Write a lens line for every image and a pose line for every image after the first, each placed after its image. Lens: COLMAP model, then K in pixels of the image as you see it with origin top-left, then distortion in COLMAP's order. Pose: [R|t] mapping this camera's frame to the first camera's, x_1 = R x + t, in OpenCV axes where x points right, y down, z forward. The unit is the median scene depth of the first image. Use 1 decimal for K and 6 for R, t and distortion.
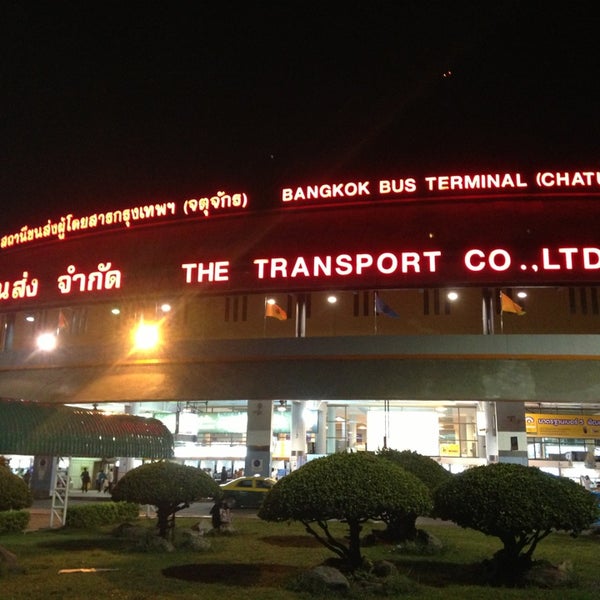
lens RADIAL K [[947.1, 0, 300.0], [0, 947.1, 300.0], [0, 0, 1]] dist [0.265774, -0.021331]
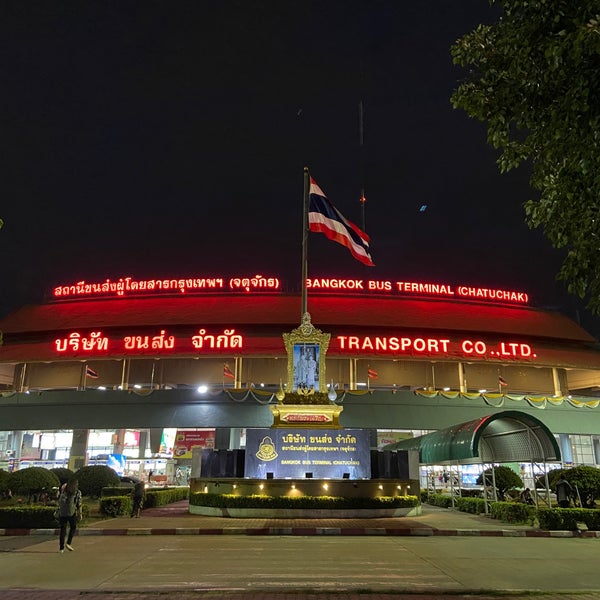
lens RADIAL K [[947.1, 0, 300.0], [0, 947.1, 300.0], [0, 0, 1]] dist [0.265774, -0.021331]
pose [[0.893227, 0.064487, 0.444956, -0.737455], [-0.070999, 0.997474, -0.002035, -0.086099], [-0.443964, -0.029774, 0.895550, -0.357083]]
